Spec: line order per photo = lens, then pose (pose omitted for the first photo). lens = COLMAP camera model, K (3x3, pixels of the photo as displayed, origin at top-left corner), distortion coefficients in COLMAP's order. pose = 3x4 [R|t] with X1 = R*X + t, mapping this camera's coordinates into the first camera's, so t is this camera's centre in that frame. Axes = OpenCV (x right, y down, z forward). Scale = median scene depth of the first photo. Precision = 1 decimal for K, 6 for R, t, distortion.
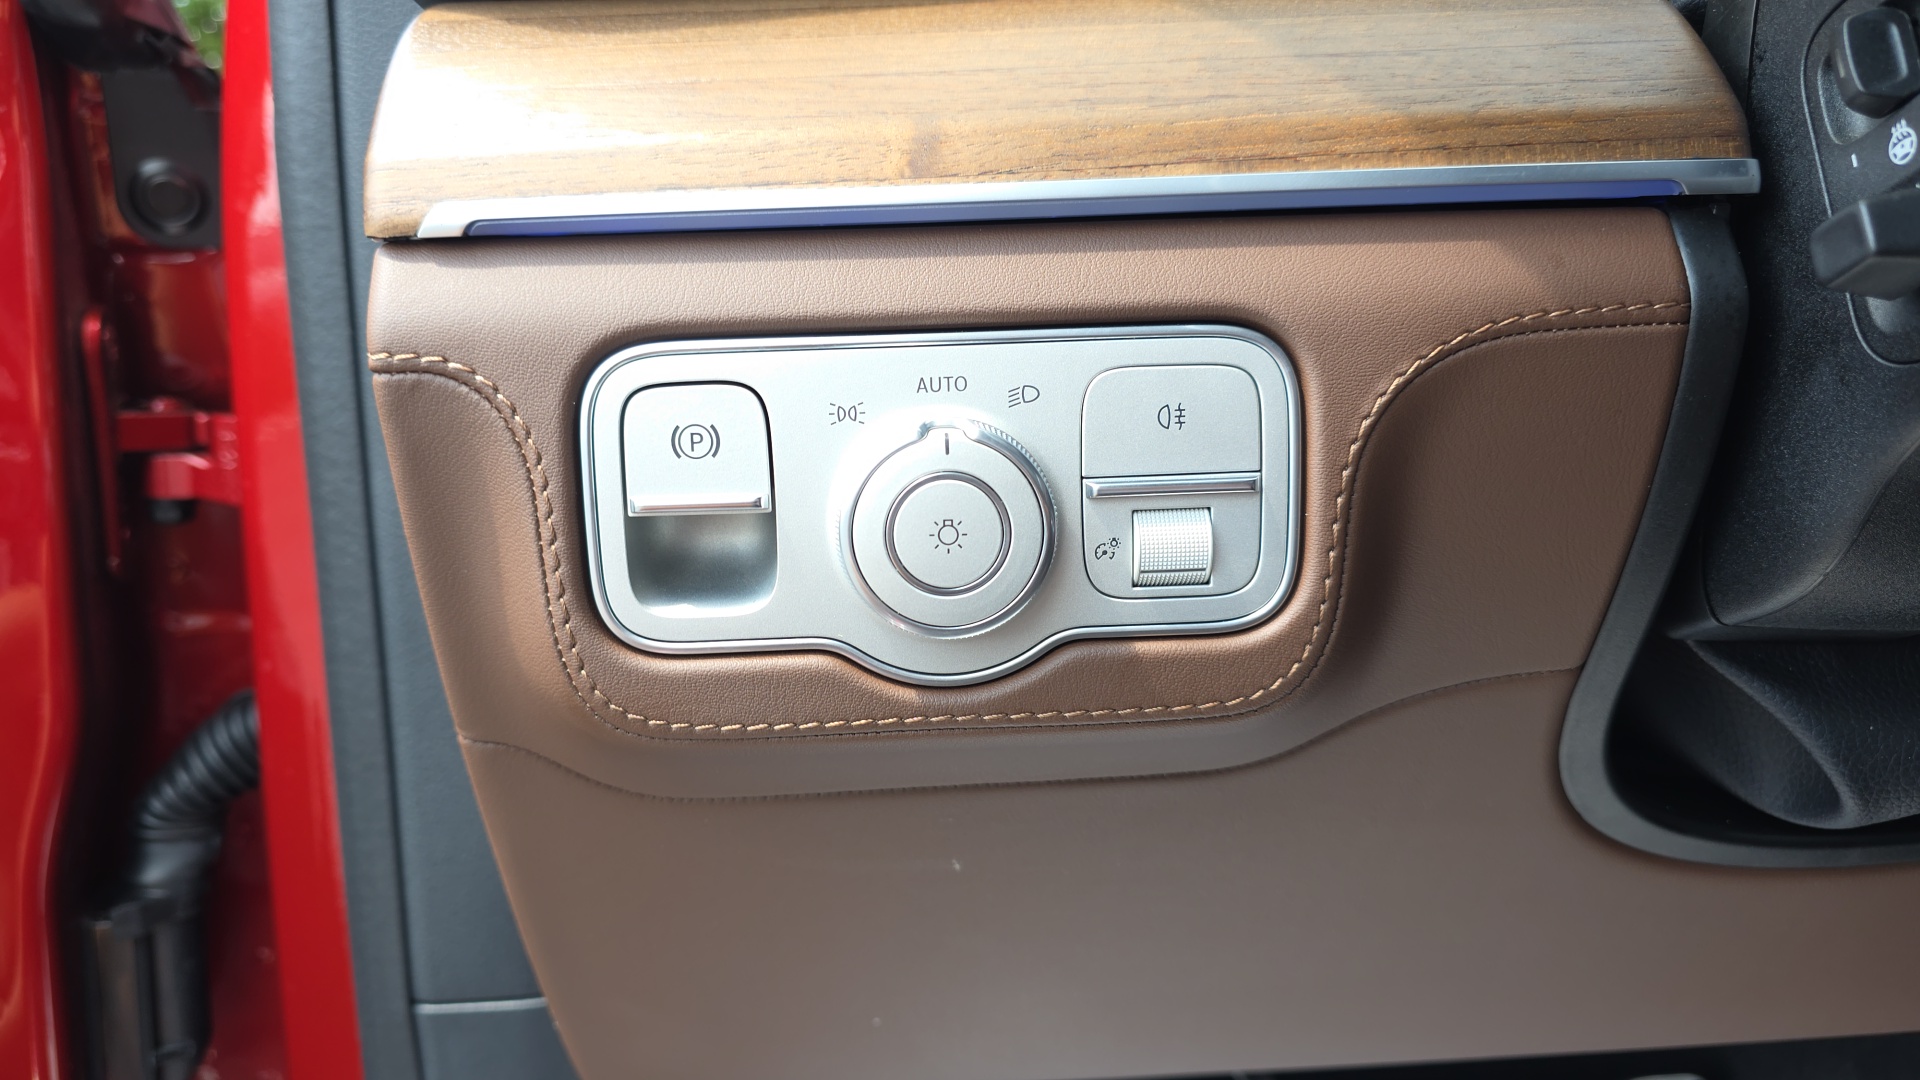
lens RADIAL K [[1343.0, 0, 945.9], [0, 1343.0, 557.1], [0, 0, 1]] dist [0.010190, -0.033393]
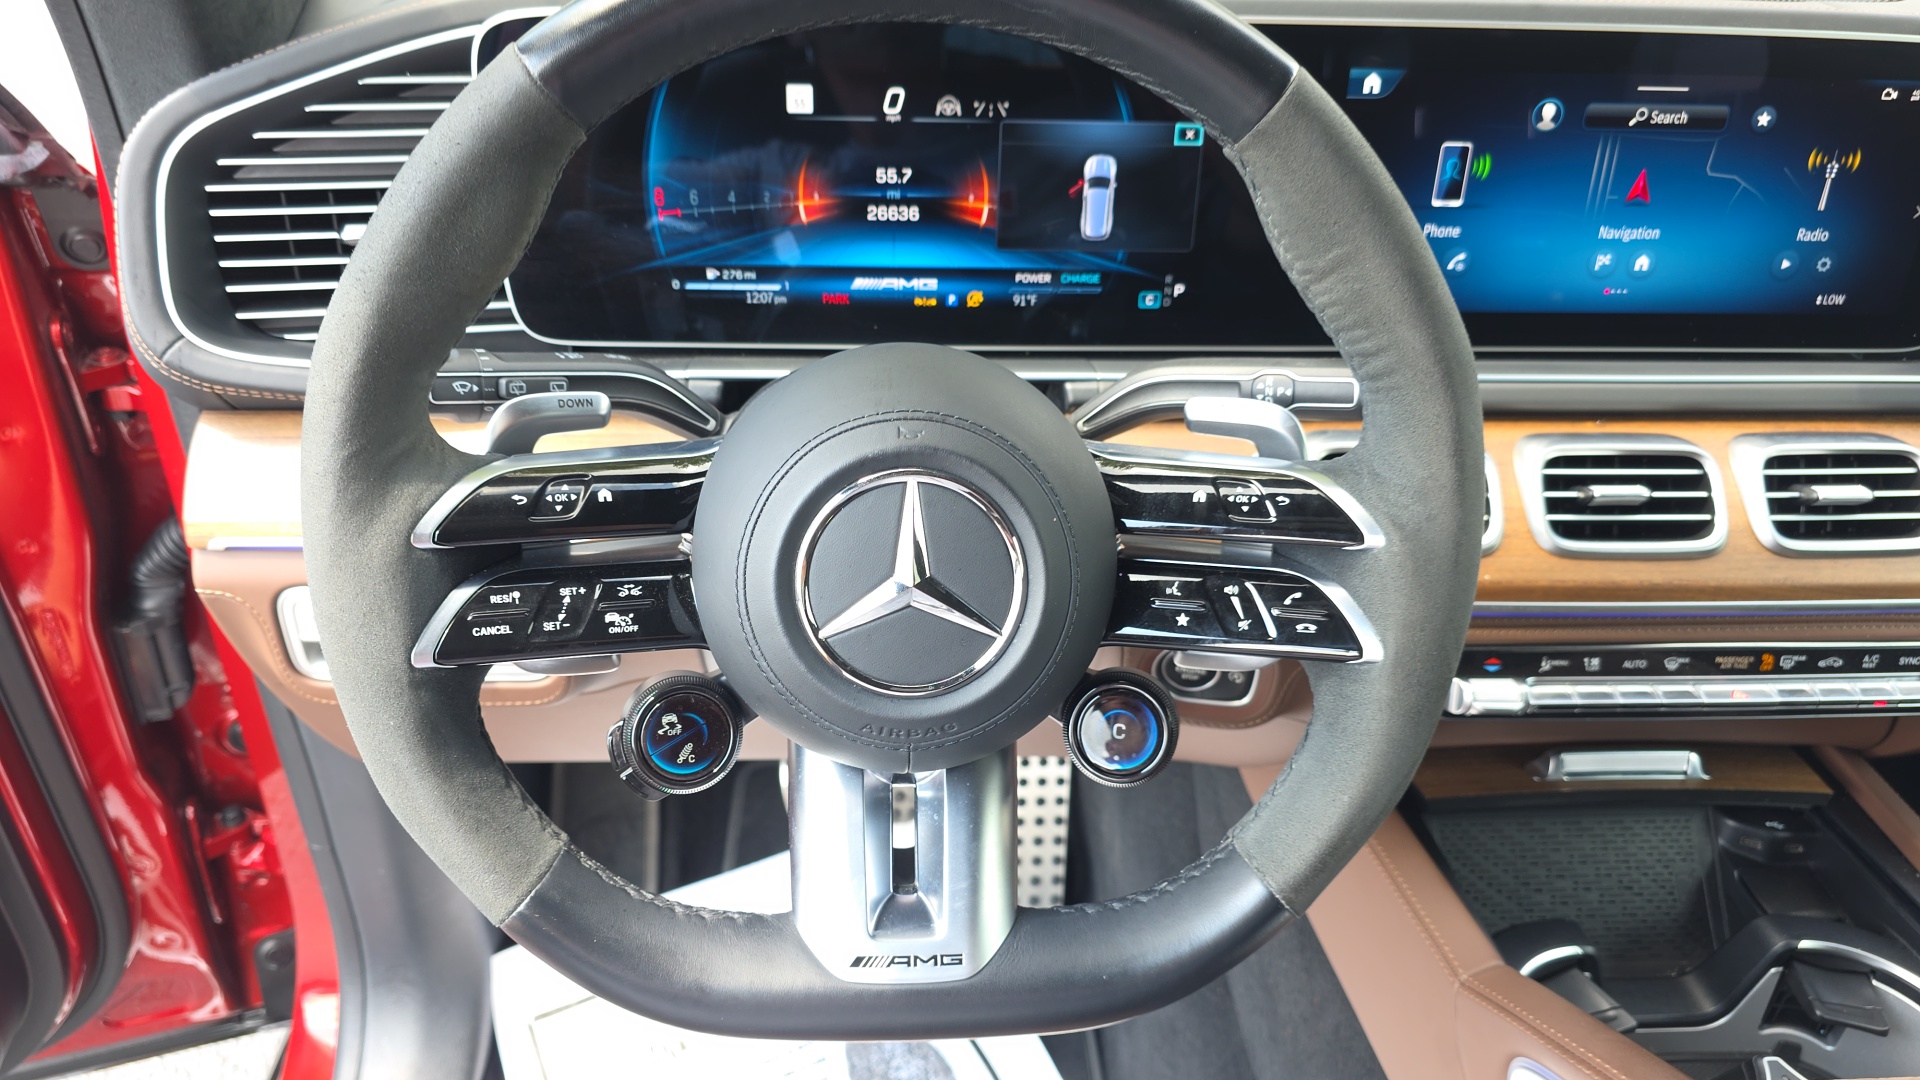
lens RADIAL K [[1317.3, 0, 938.1], [0, 1317.3, 563.6], [0, 0, 1]] dist [0.044712, -0.060264]
pose [[0.998739, 0.047518, 0.016171, 0.479434], [-0.050037, 0.917131, 0.395433, -0.621625], [0.003959, -0.395744, 0.918352, -0.676485]]
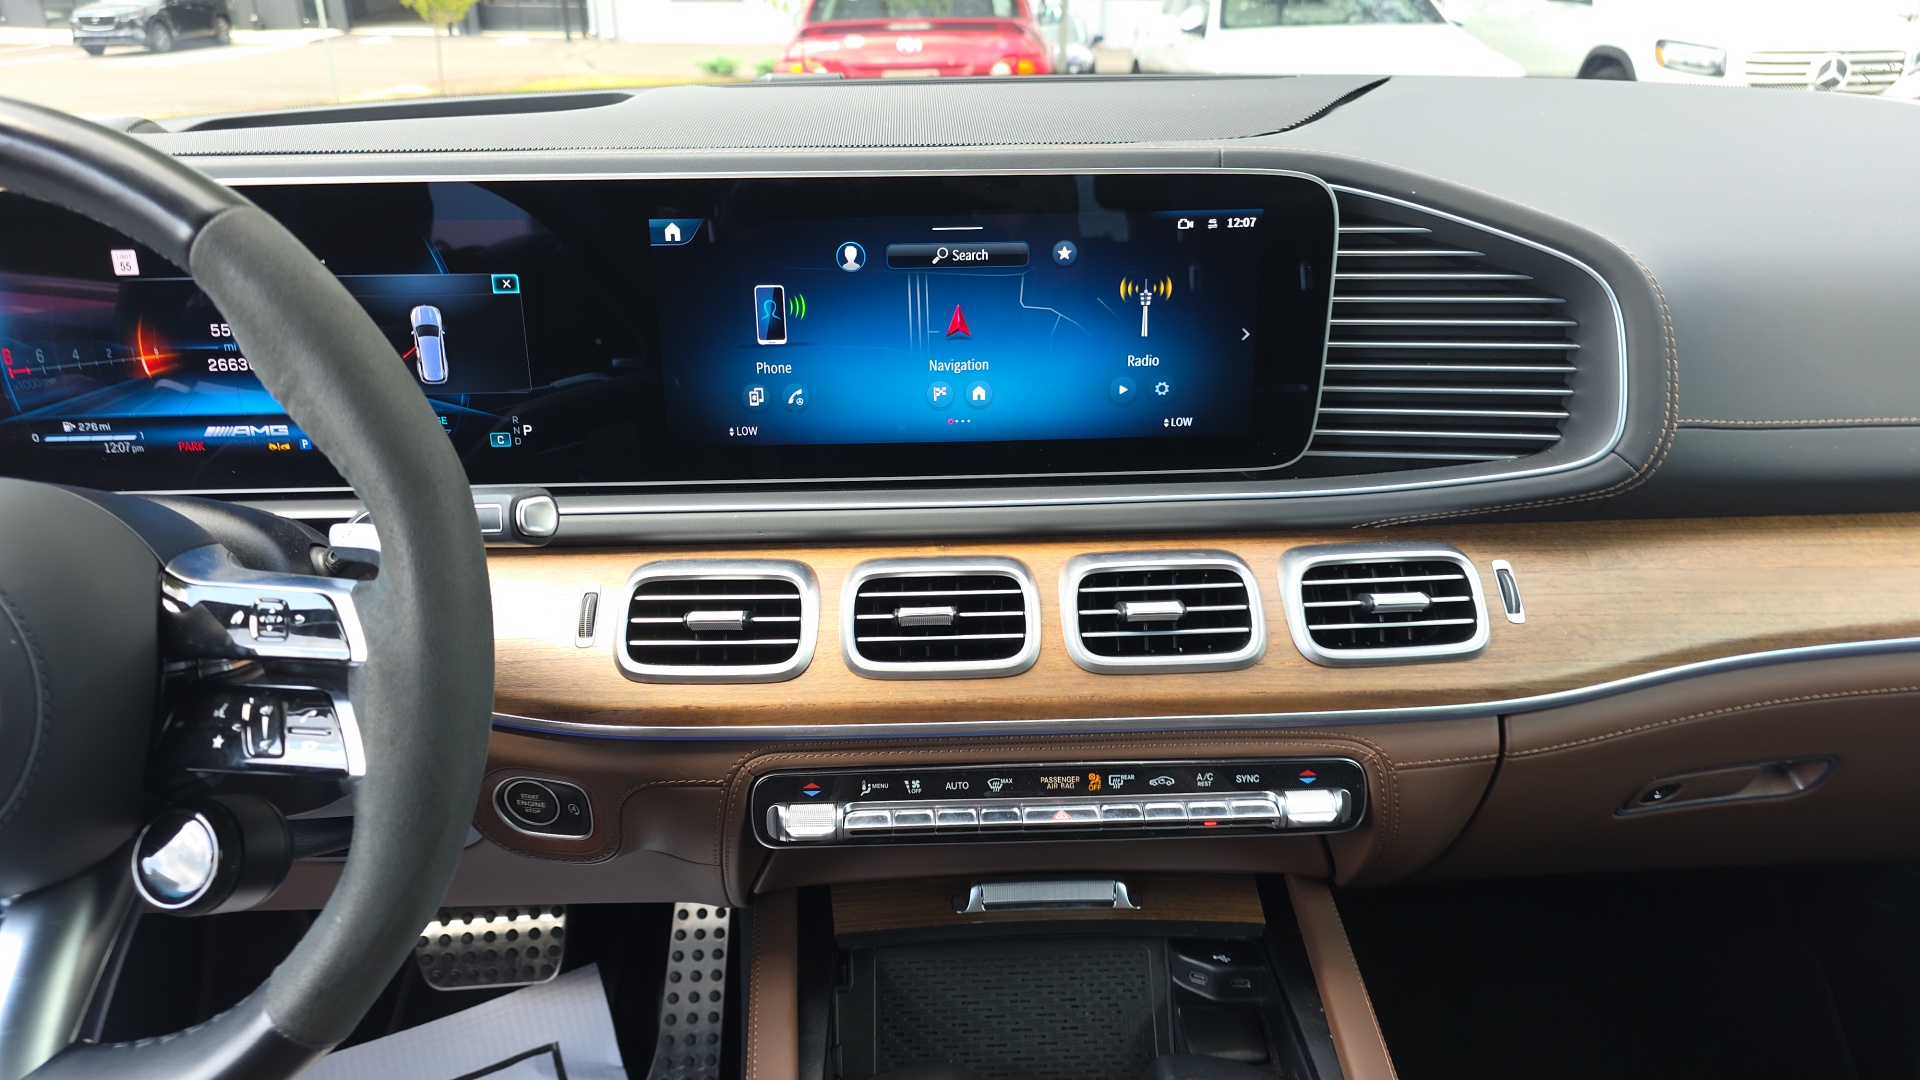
lens RADIAL K [[1294.4, 0, 942.5], [0, 1294.4, 548.3], [0, 0, 1]] dist [0.081942, -0.102307]
pose [[0.999246, 0.022693, -0.031505, 1.188084], [-0.013285, 0.962272, 0.271765, -0.616645], [0.036483, -0.271142, 0.961848, -0.670033]]
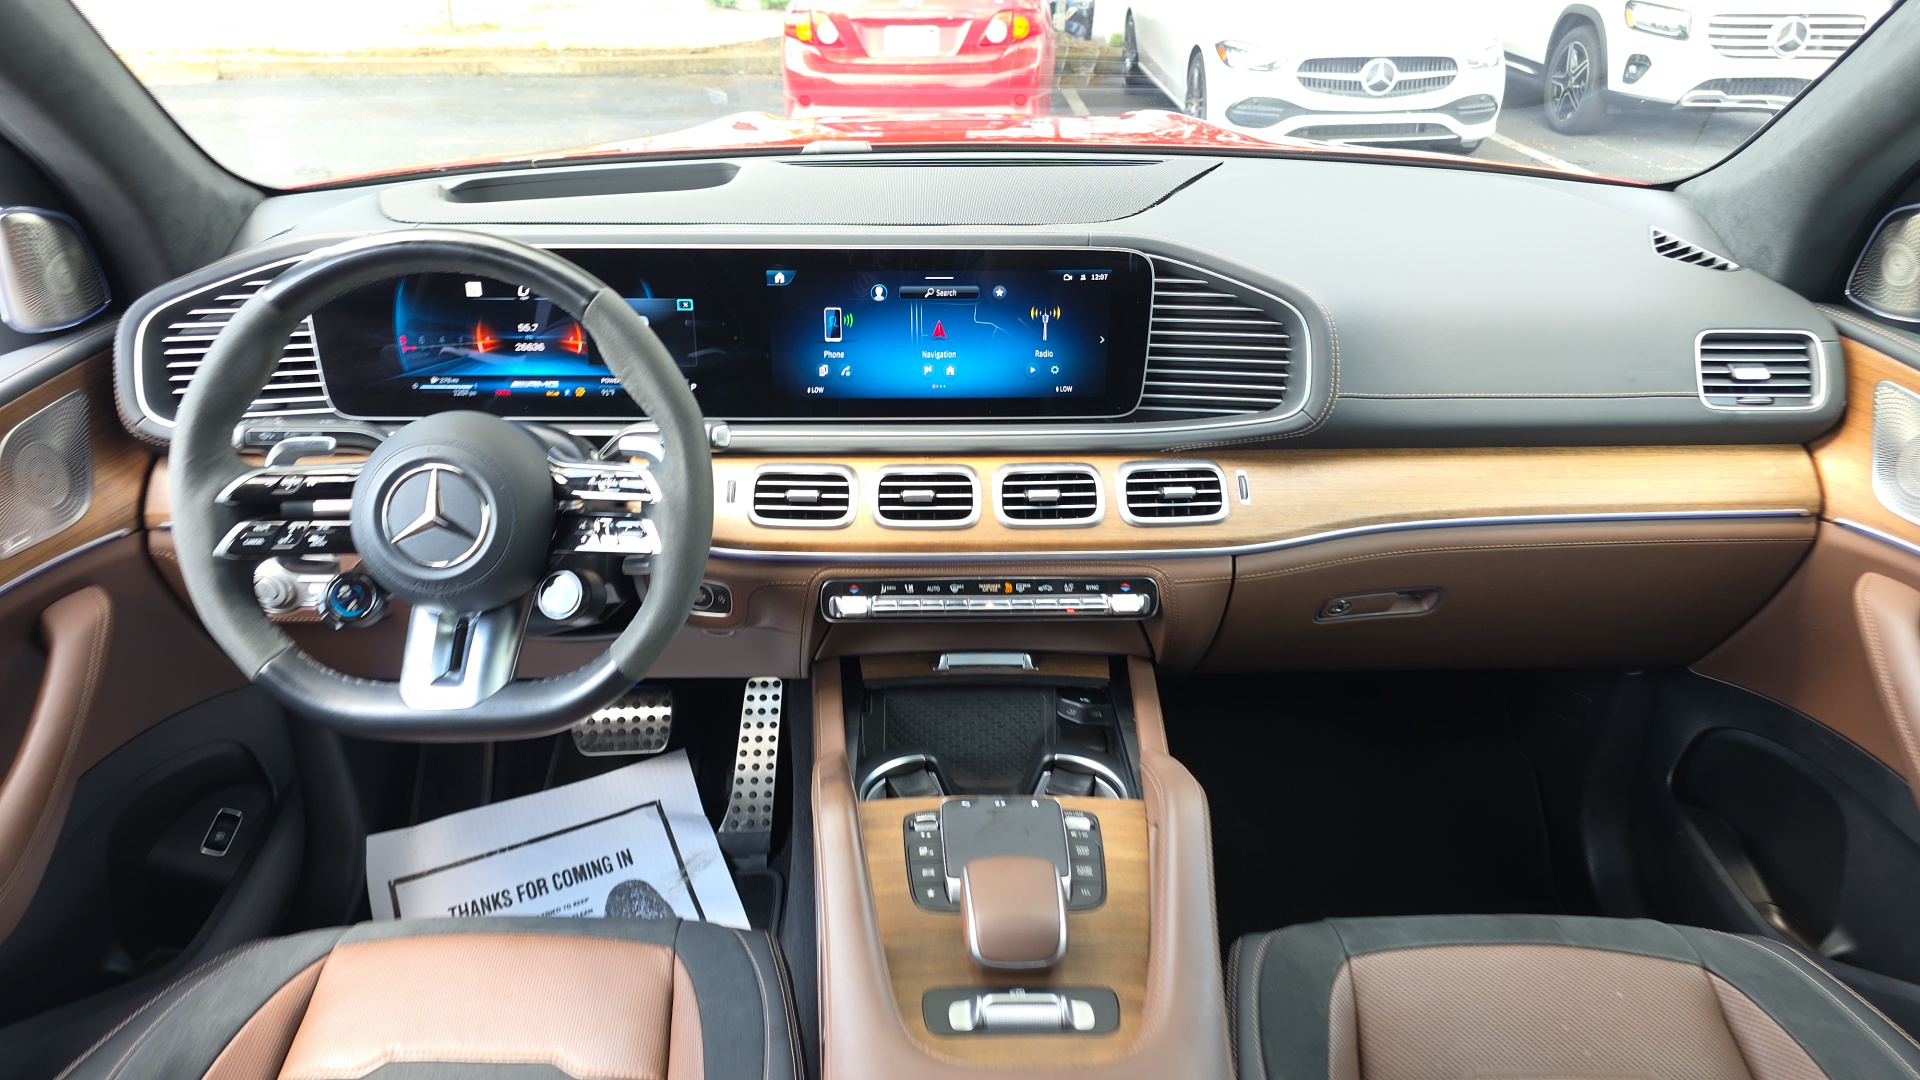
lens RADIAL K [[1290.1, 0, 927.9], [0, 1290.1, 533.3], [0, 0, 1]] dist [0.081043, -0.102836]
pose [[0.998491, 0.042230, -0.035110, 1.233166], [-0.029197, 0.949659, 0.311922, -0.851584], [0.046515, -0.310426, 0.949459, -1.633439]]
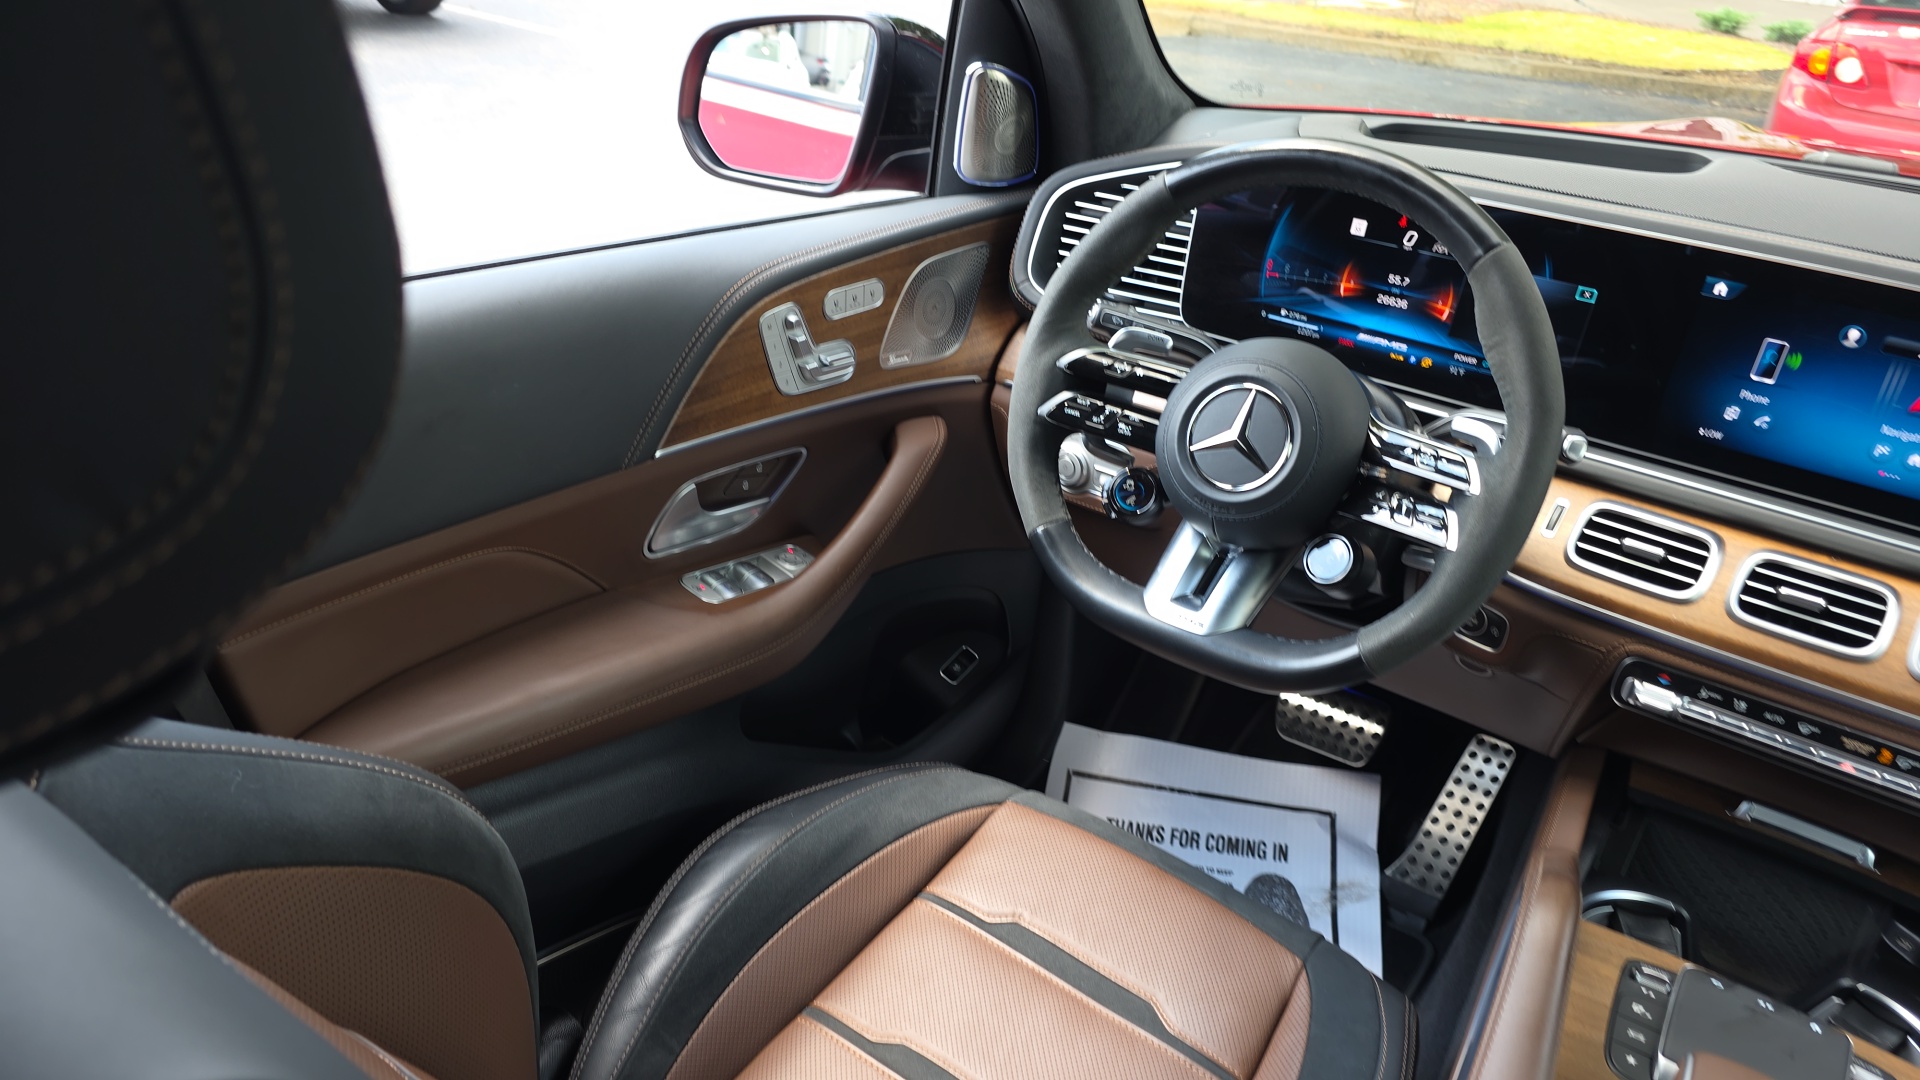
lens RADIAL K [[1287.4, 0, 936.4], [0, 1287.4, 591.5], [0, 0, 1]] dist [0.022141, -0.032217]
pose [[0.755115, 0.386560, -0.529502, 1.172117], [-0.168372, 0.894928, 0.413224, -0.748014], [0.633602, -0.222879, 0.740860, -1.515676]]
